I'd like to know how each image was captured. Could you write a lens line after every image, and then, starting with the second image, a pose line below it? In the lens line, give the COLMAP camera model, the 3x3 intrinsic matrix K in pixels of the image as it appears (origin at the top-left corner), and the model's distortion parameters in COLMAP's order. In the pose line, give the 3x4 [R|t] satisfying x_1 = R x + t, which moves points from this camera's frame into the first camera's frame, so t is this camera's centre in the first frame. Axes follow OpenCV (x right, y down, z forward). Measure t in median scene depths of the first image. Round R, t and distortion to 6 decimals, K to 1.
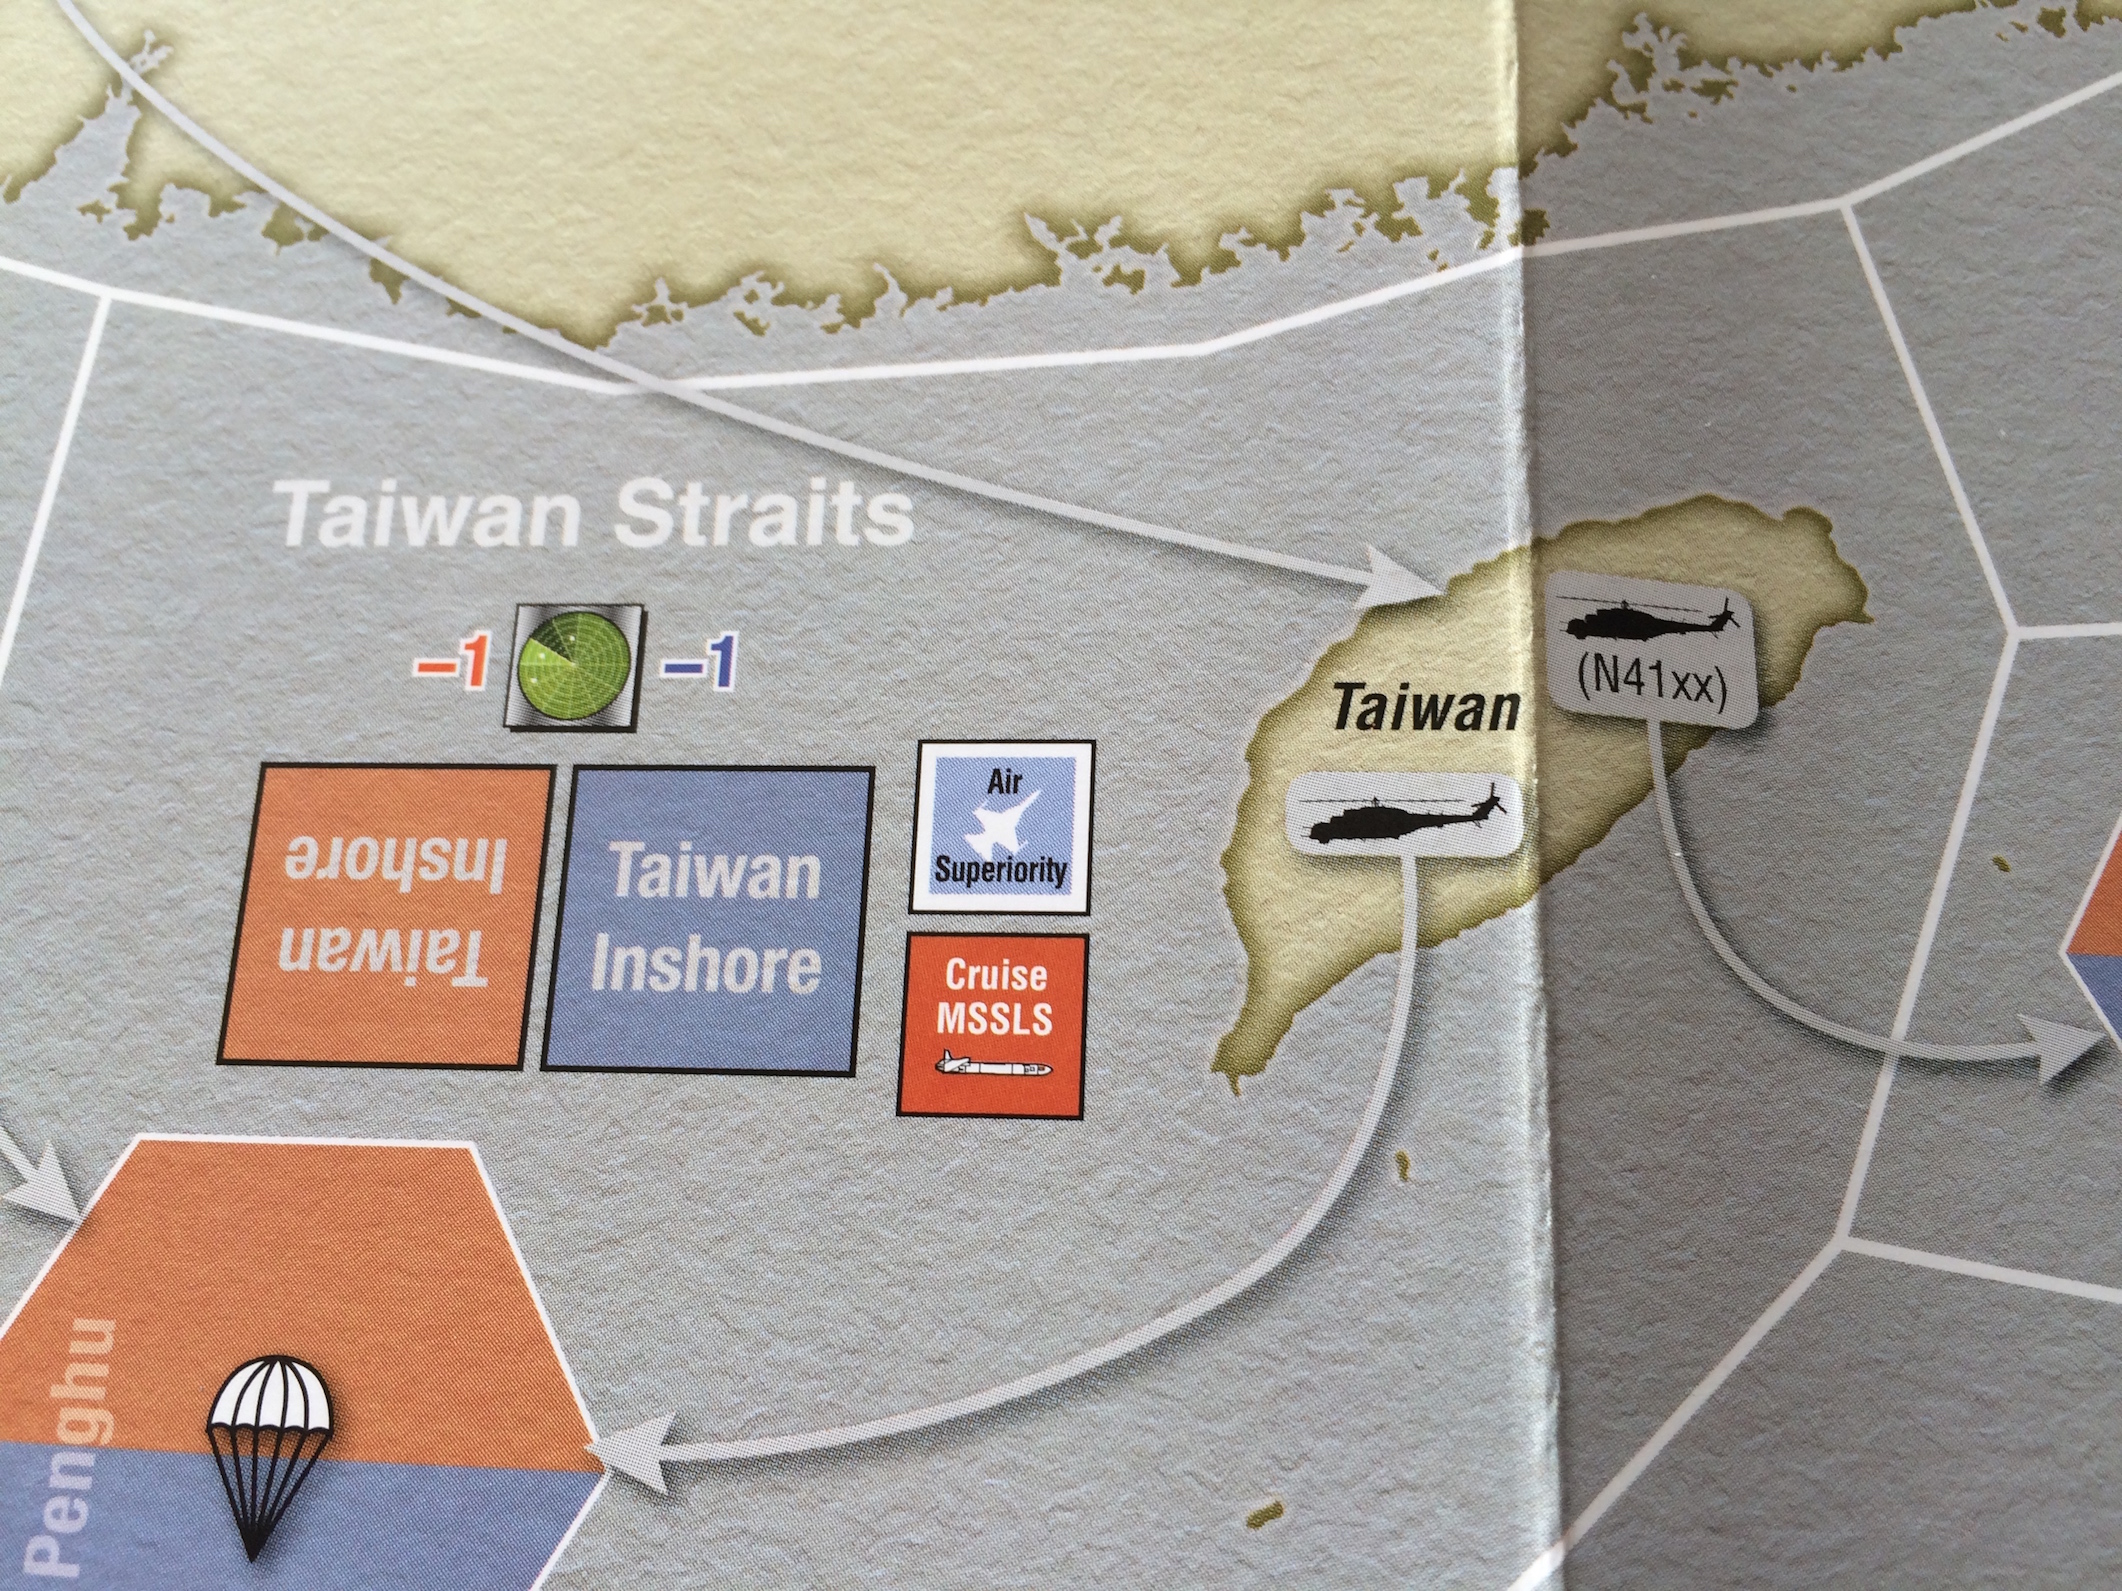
lens RADIAL K [[1871.9, 0, 1061.0], [0, 1871.9, 795.5], [0, 0, 1]] dist [0.062883, -0.146874]
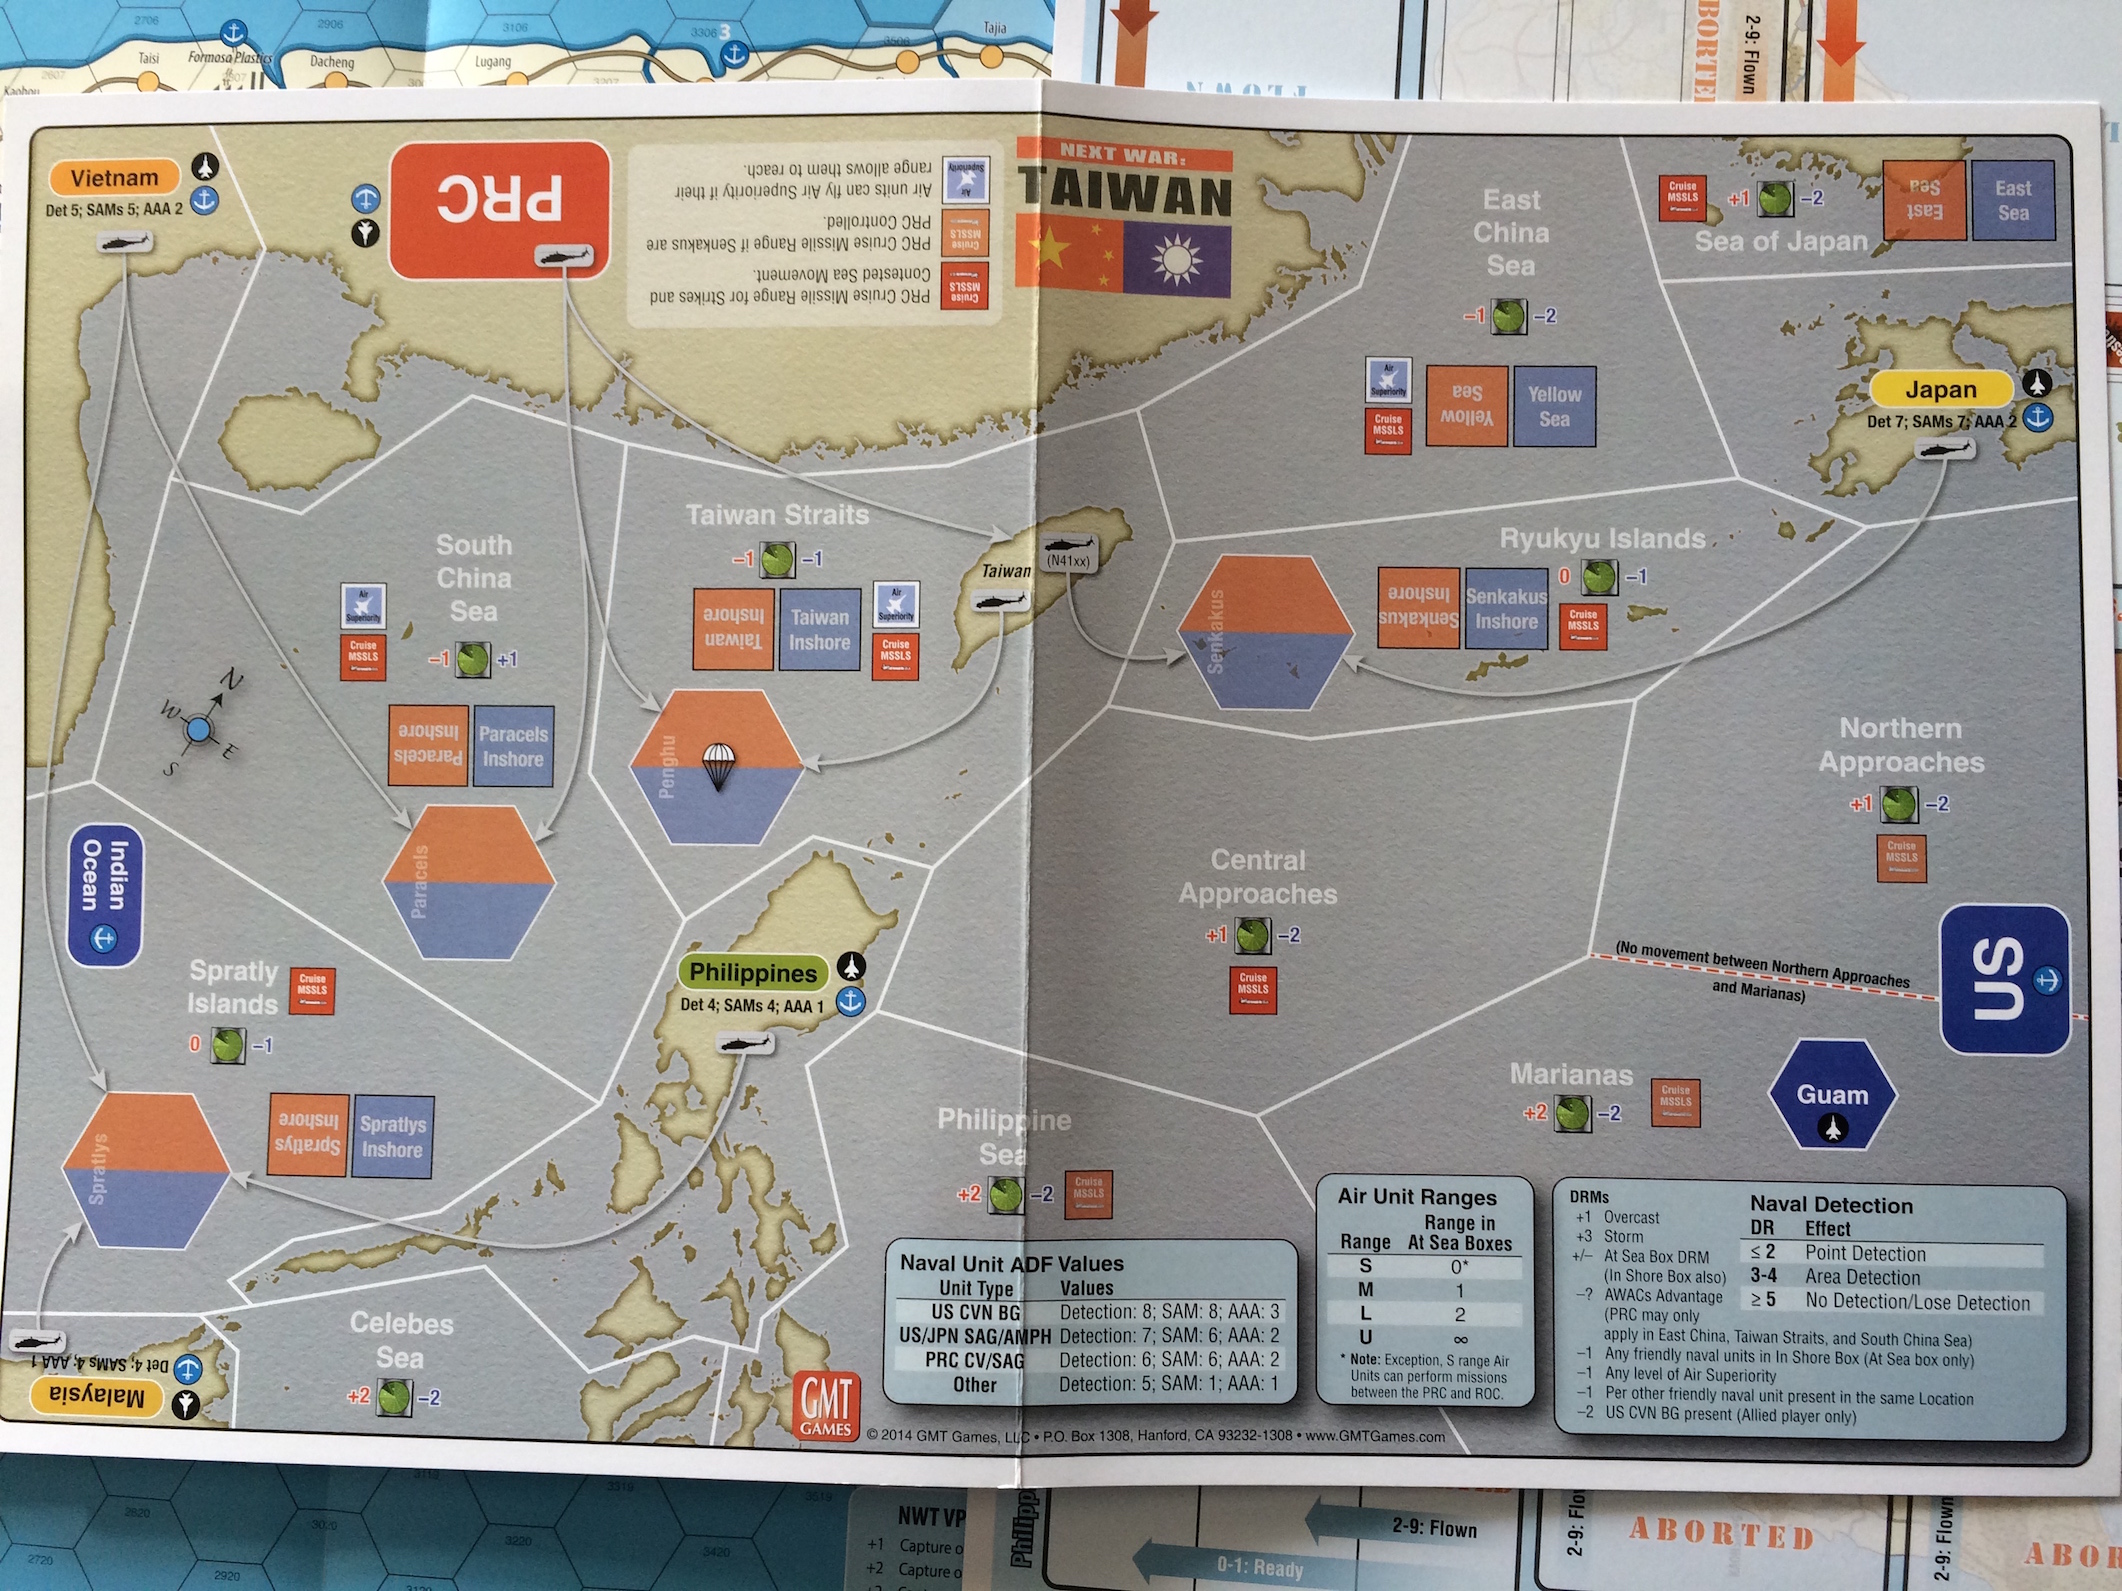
lens RADIAL K [[1871.9, 0, 1061.0], [0, 1871.9, 795.5], [0, 0, 1]] dist [0.062883, -0.146874]
pose [[0.999732, -0.022959, 0.002816, 0.269357], [0.021587, 0.969782, 0.243016, -0.498913], [-0.008310, -0.242890, 0.970018, -2.644601]]
